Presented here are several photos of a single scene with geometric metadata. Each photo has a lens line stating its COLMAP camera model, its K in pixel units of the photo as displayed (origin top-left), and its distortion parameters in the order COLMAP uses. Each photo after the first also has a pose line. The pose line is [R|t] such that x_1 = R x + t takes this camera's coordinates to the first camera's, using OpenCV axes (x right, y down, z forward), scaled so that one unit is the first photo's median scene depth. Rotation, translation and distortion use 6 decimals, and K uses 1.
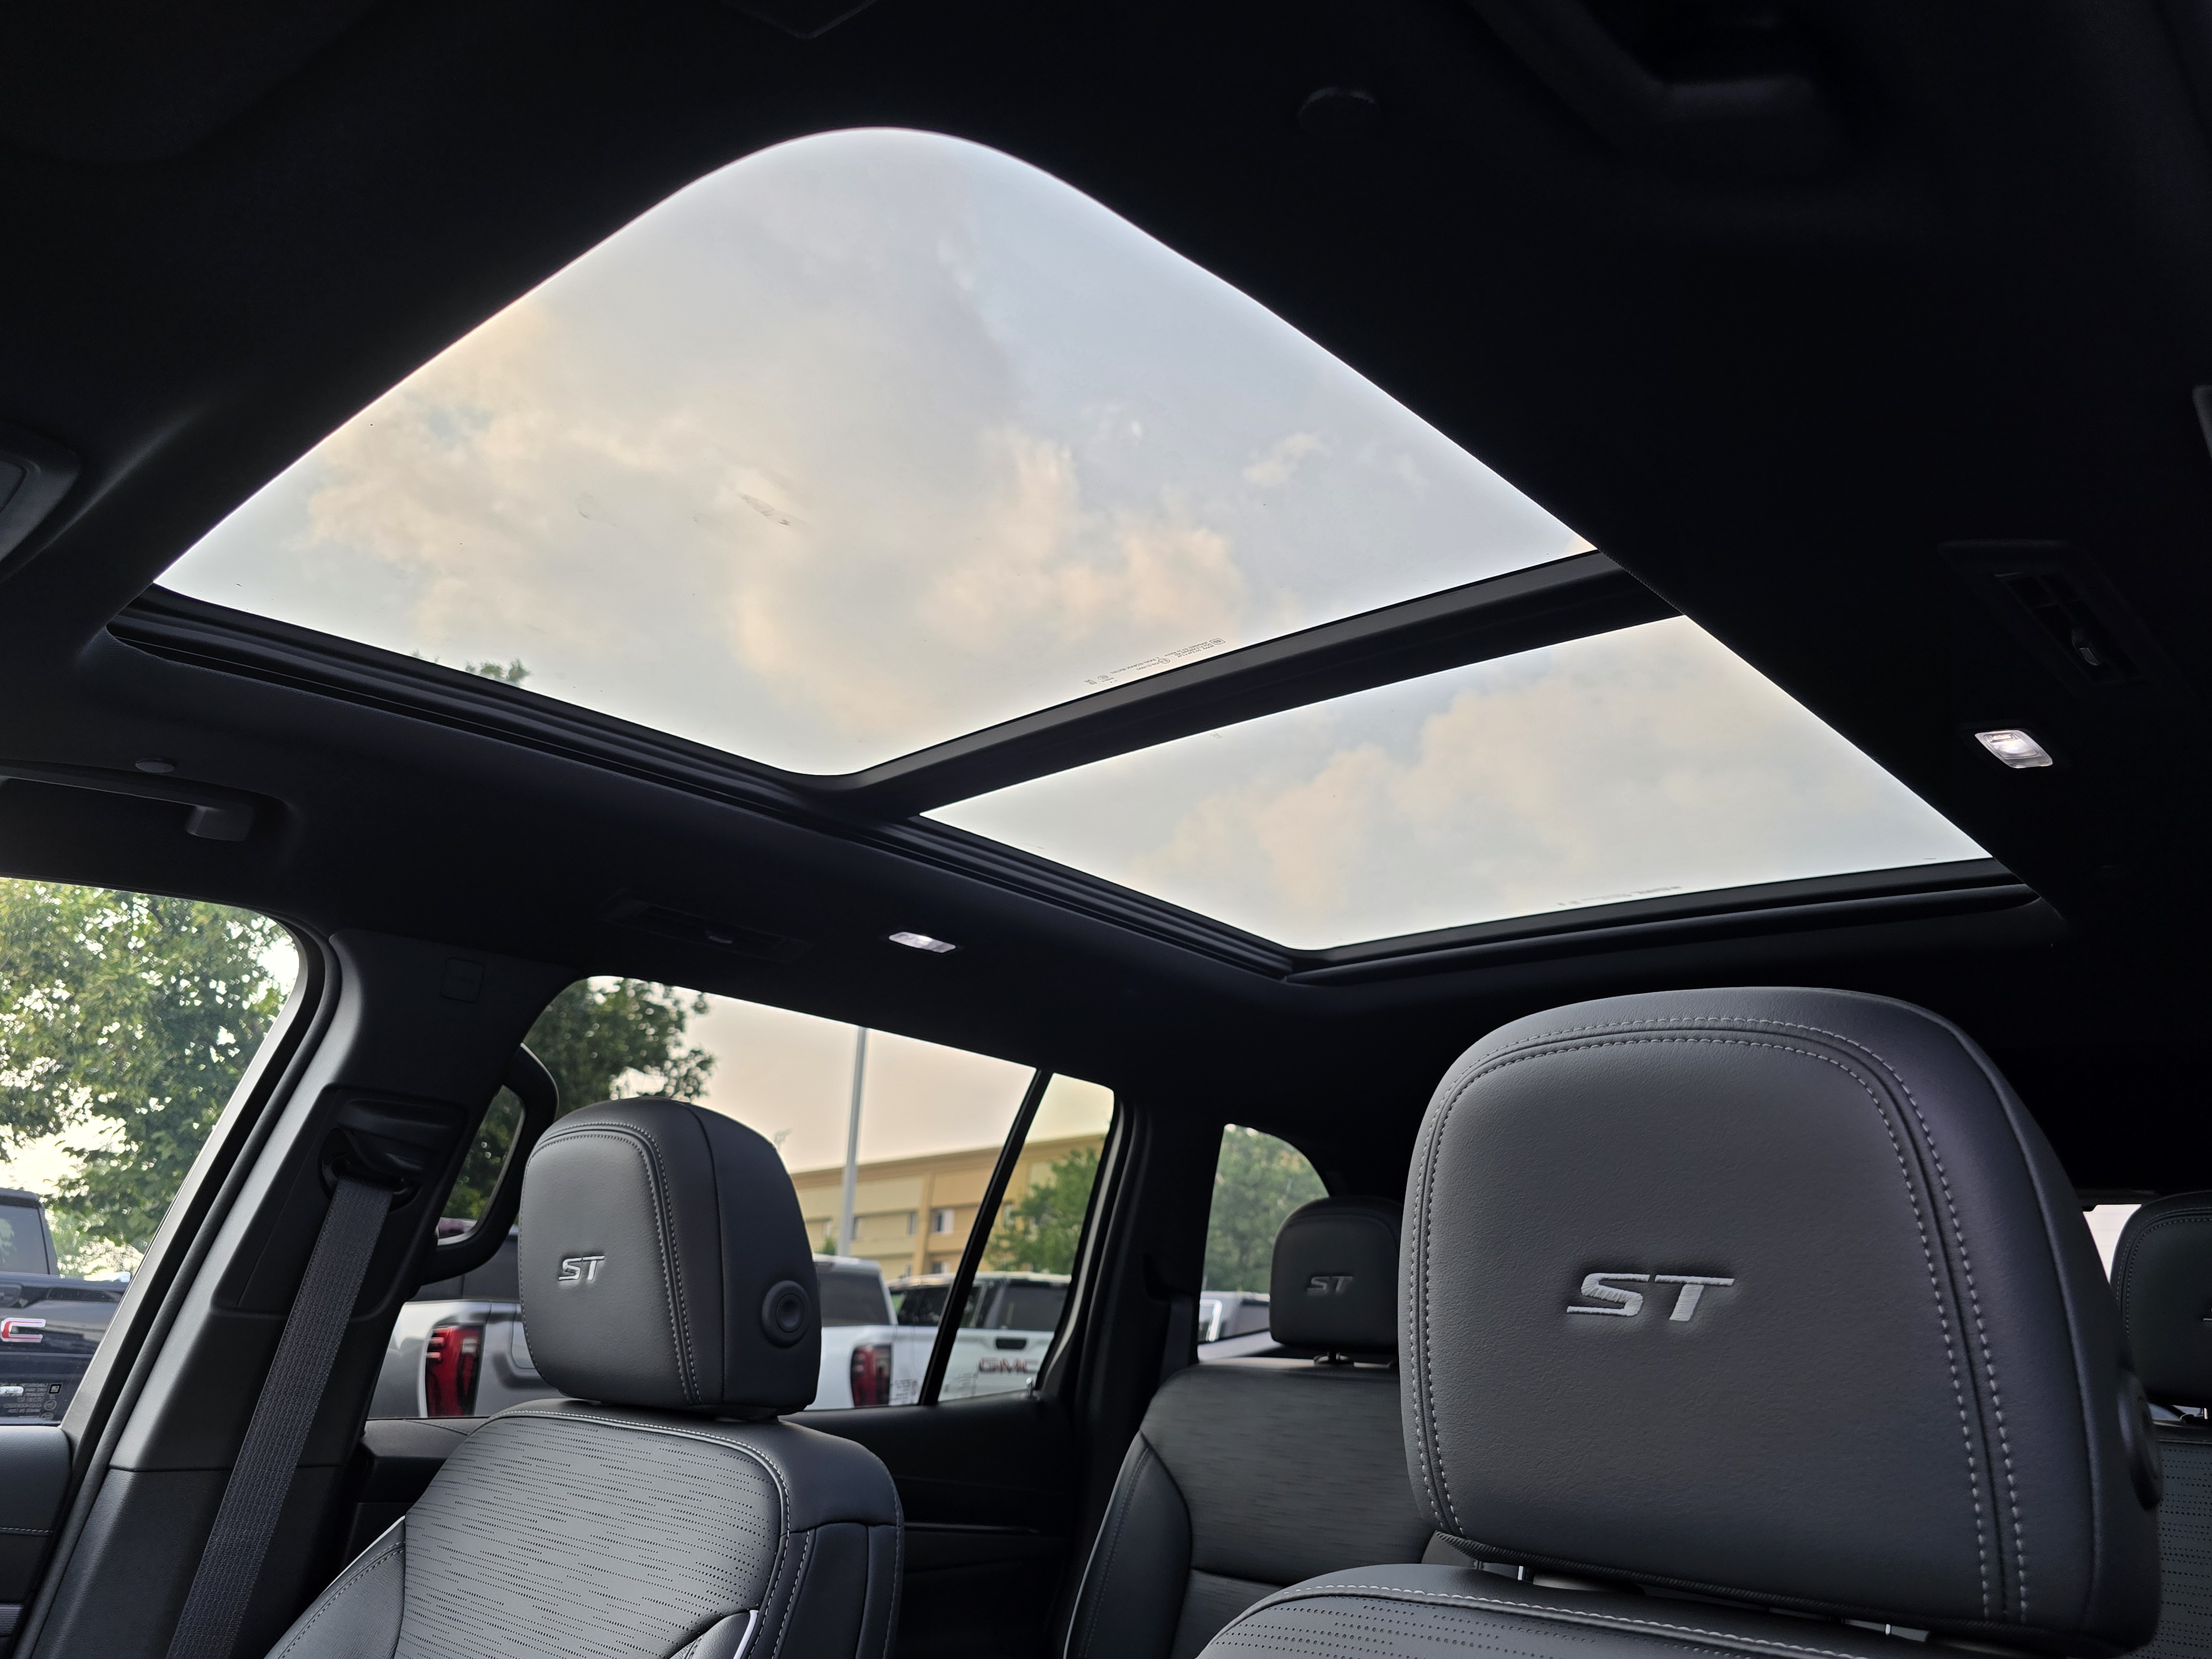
lens RADIAL K [[1578.3, 0, 1107.1], [0, 1578.3, 857.1], [0, 0, 1]] dist [0.003352, -0.015239]
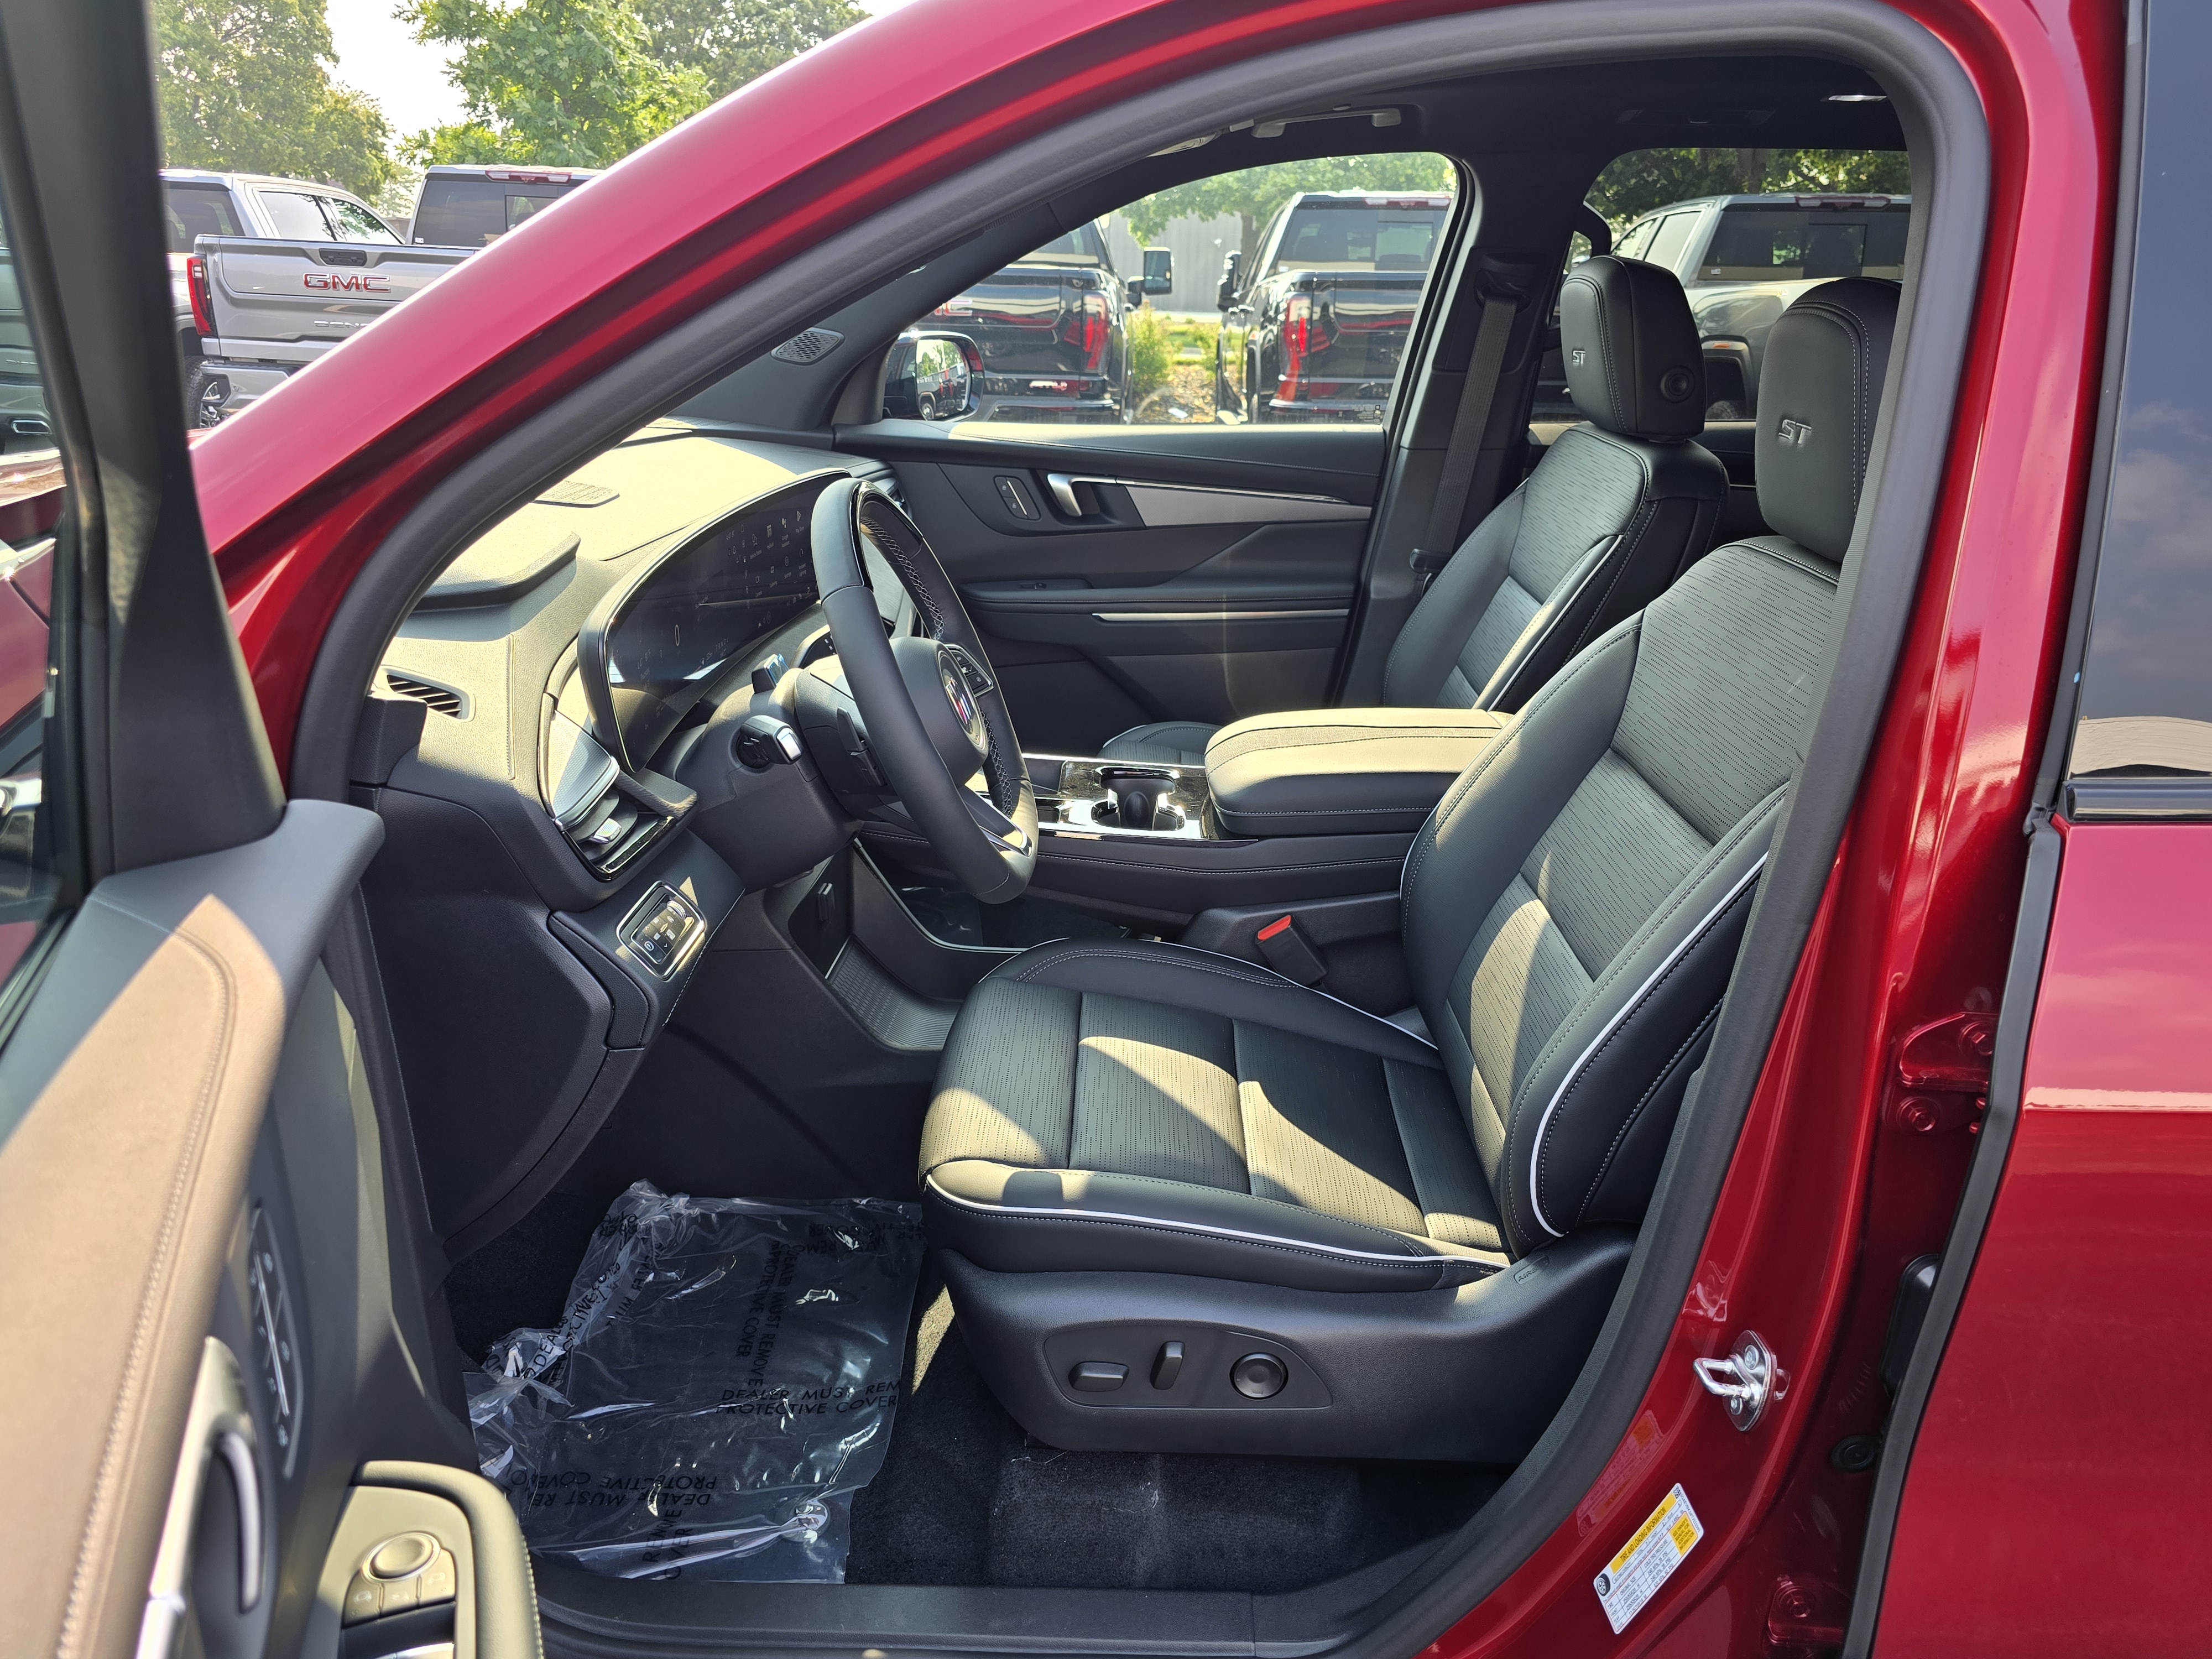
lens RADIAL K [[1578.3, 0, 1107.1], [0, 1578.3, 857.1], [0, 0, 1]] dist [0.003352, -0.015239]
pose [[0.682137, 0.230523, -0.693937, 0.652557], [0.233446, 0.830690, 0.505428, -0.293451], [0.692959, -0.506768, 0.512829, -0.583475]]
